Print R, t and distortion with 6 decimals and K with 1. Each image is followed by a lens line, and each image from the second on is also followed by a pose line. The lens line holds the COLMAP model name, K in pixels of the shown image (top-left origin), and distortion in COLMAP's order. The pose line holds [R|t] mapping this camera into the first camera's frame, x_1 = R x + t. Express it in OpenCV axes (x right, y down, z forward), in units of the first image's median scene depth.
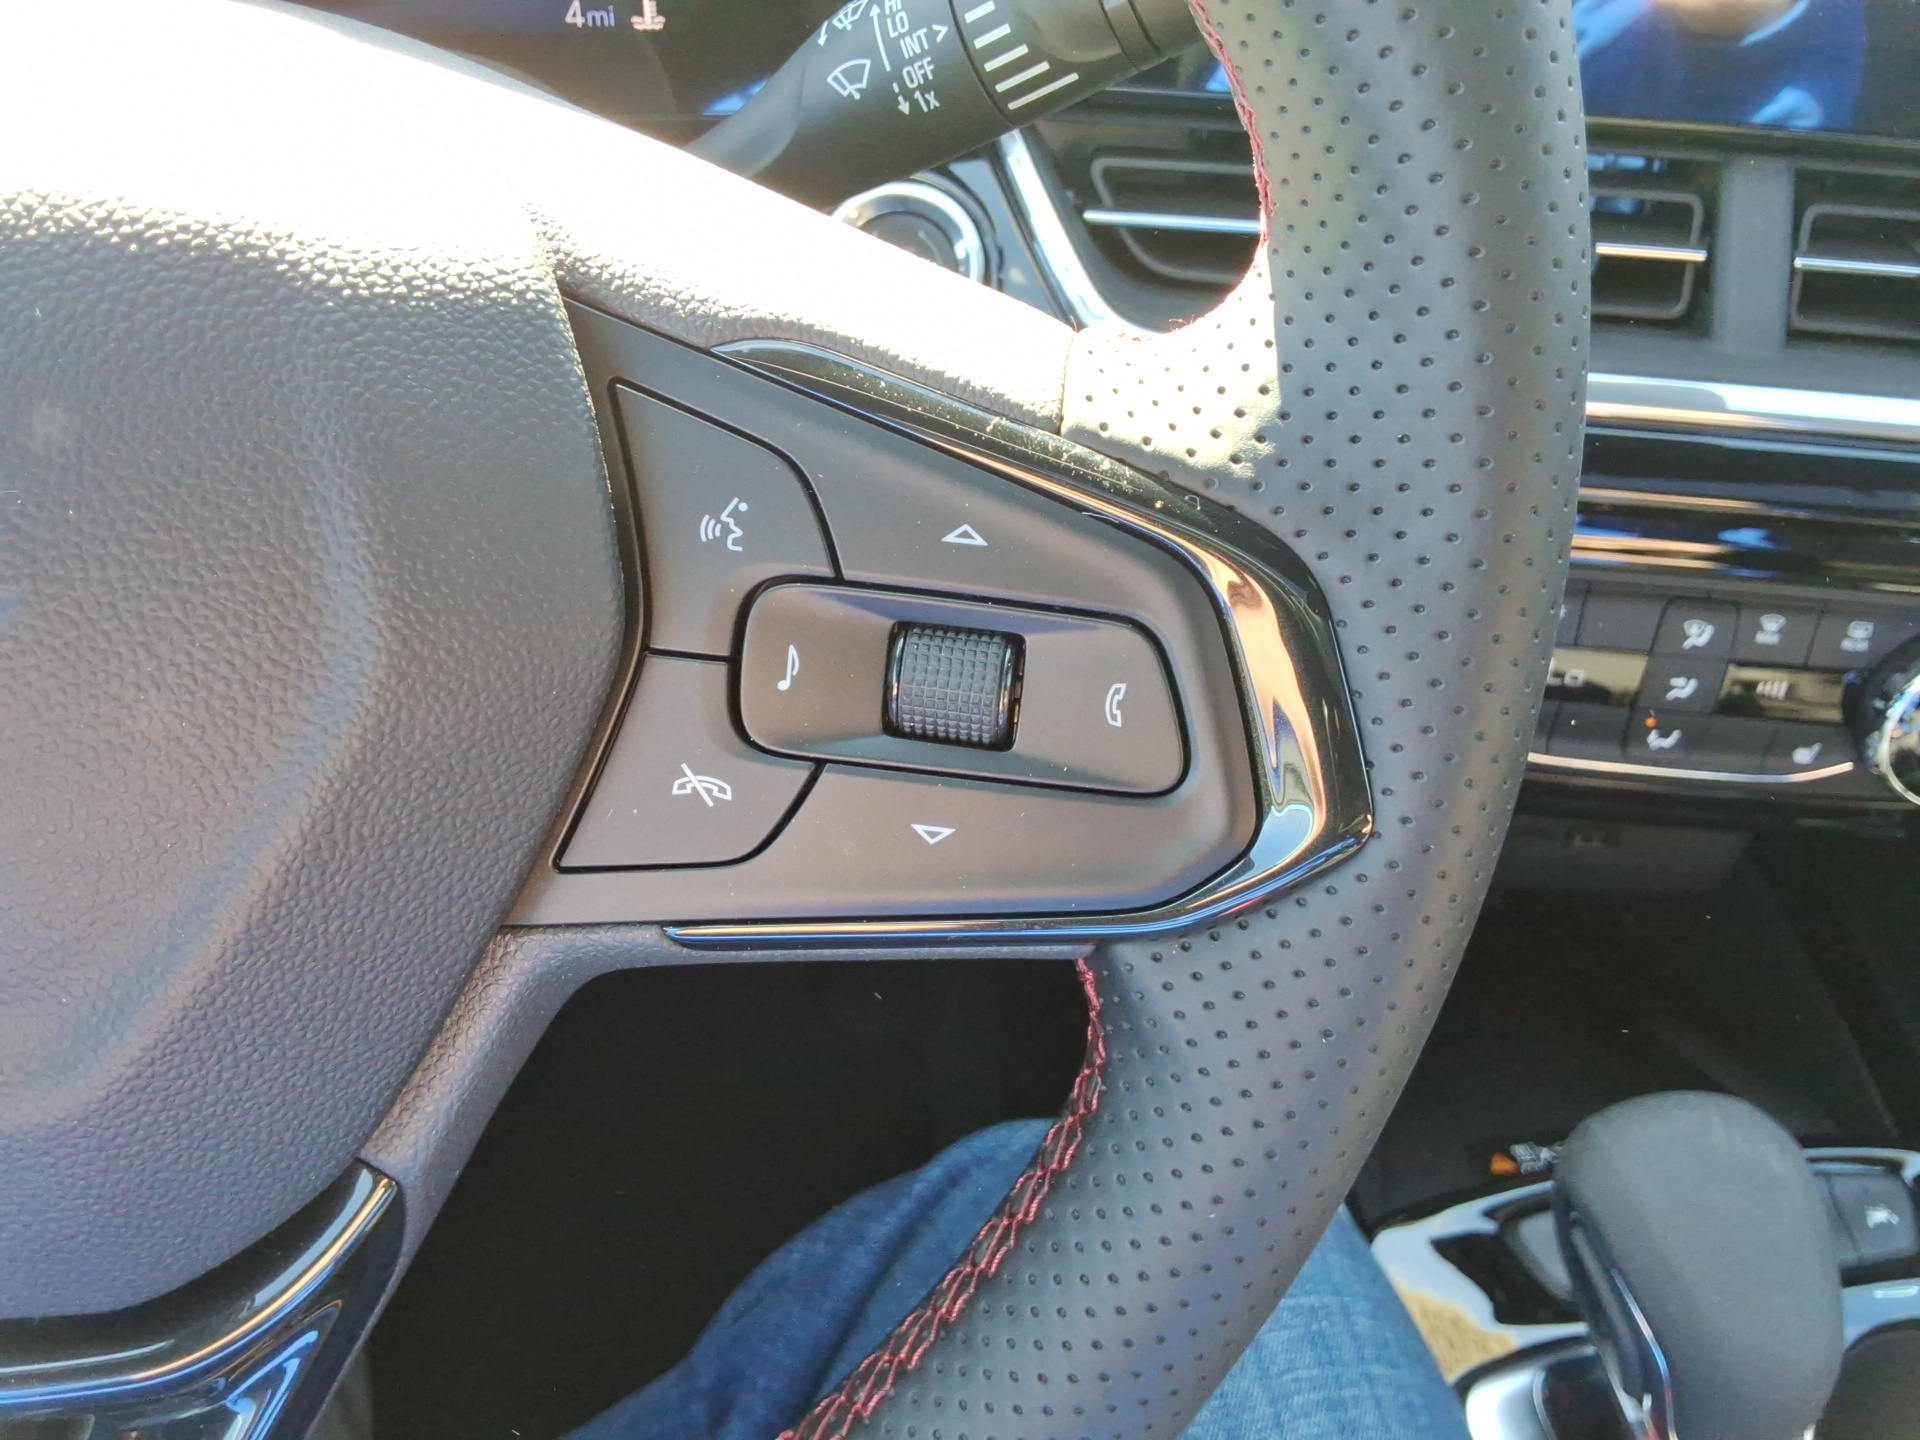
lens RADIAL K [[1549.6, 0, 992.6], [0, 1549.6, 719.8], [0, 0, 1]] dist [0.126885, -0.218479]
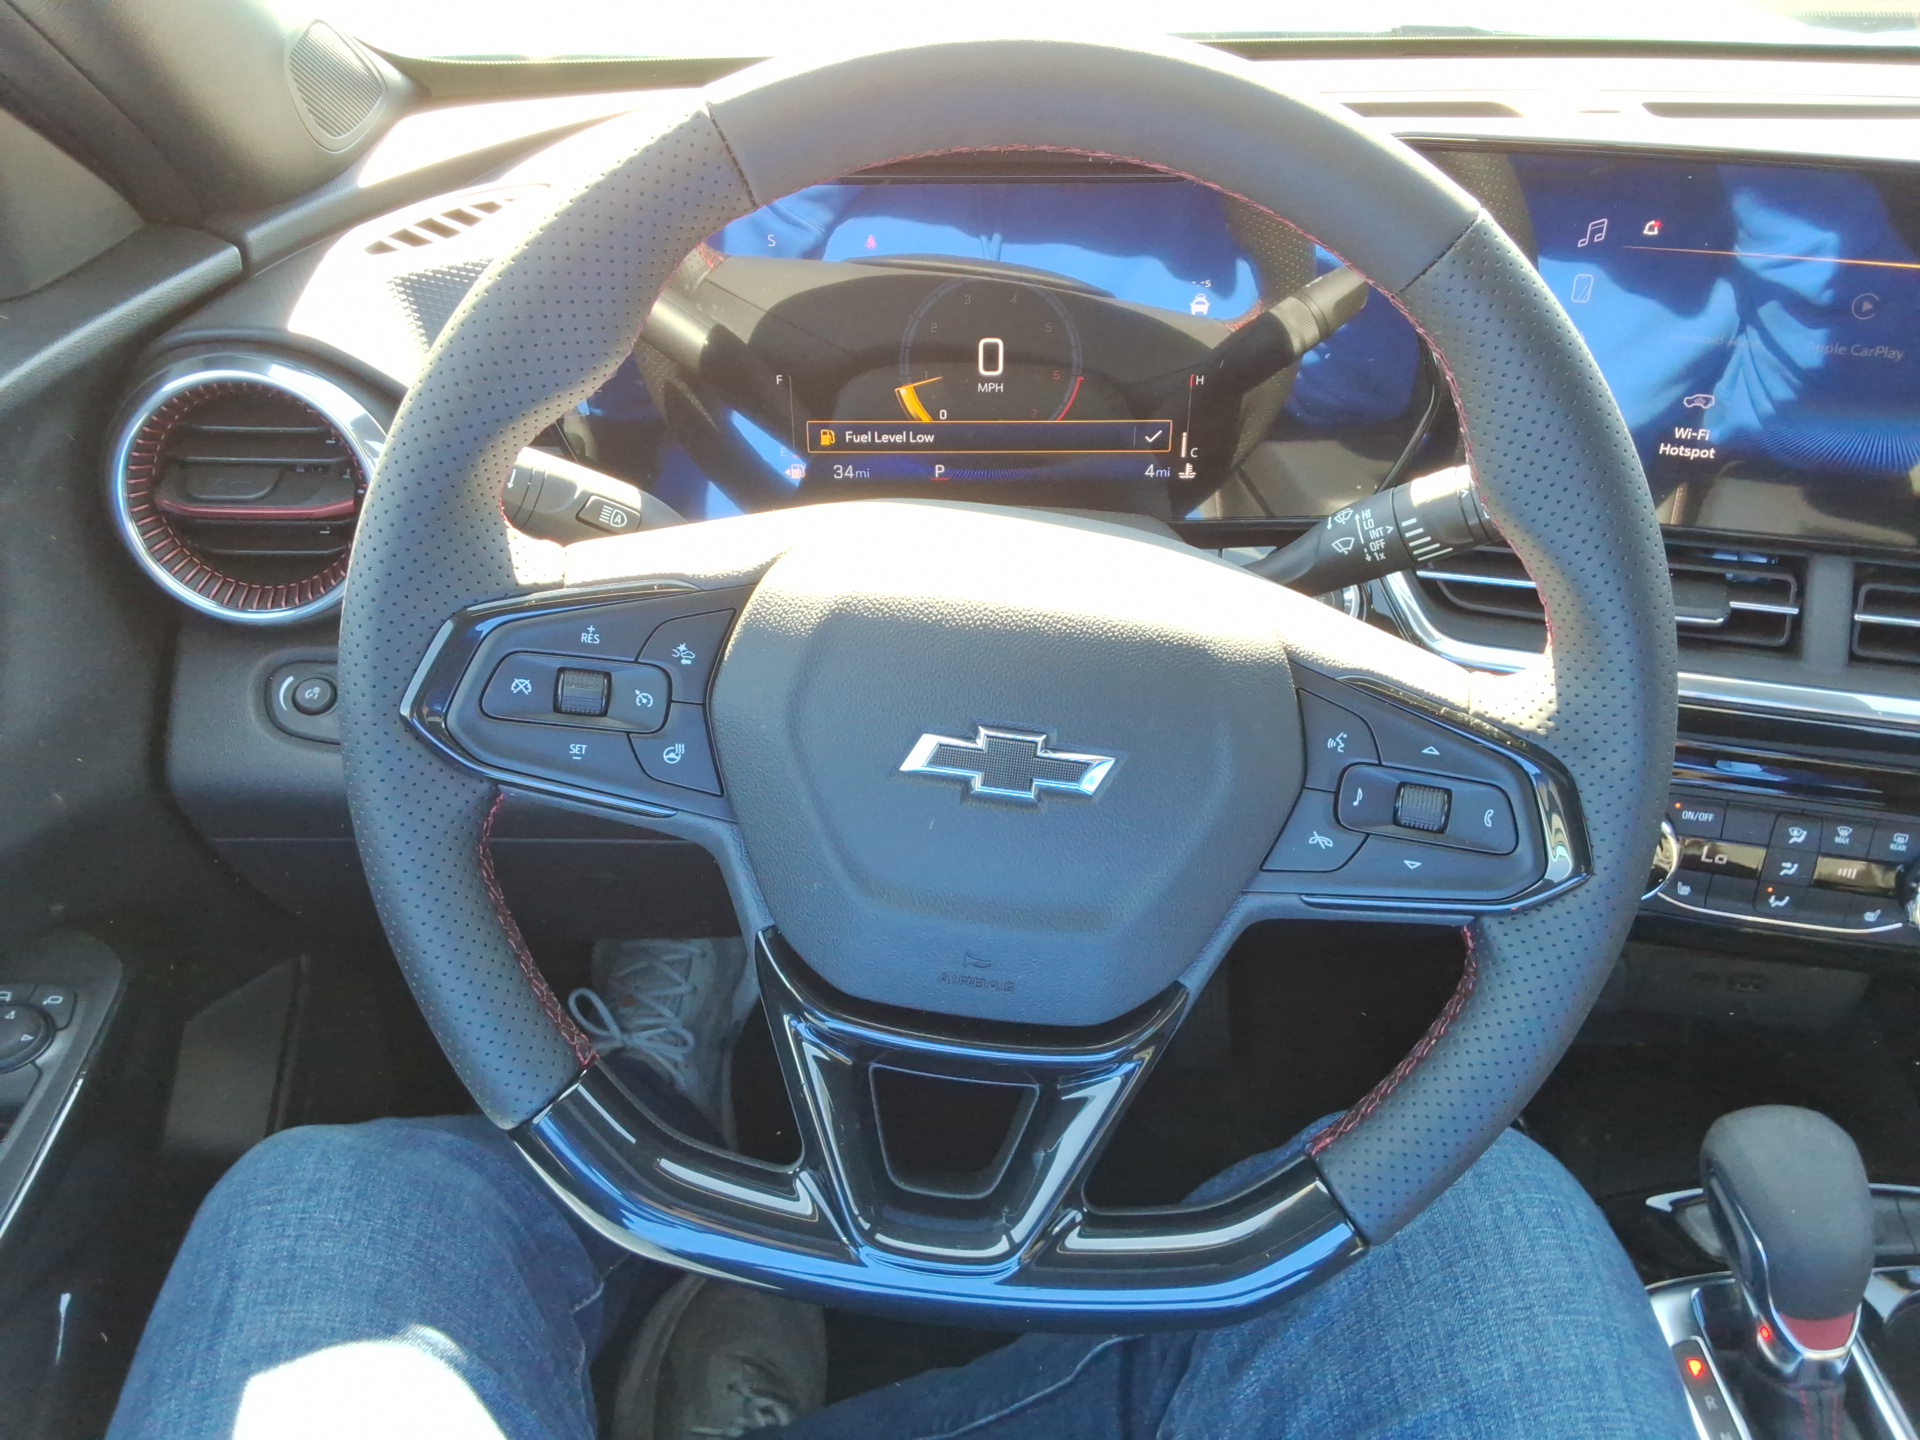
lens RADIAL K [[1547.2, 0, 982.5], [0, 1547.2, 709.6], [0, 0, 1]] dist [0.103887, -0.165479]
pose [[0.990188, 0.044953, -0.132314, -0.303264], [-0.063646, 0.988015, -0.140624, 0.166897], [0.124407, 0.147666, 0.981182, -1.218123]]
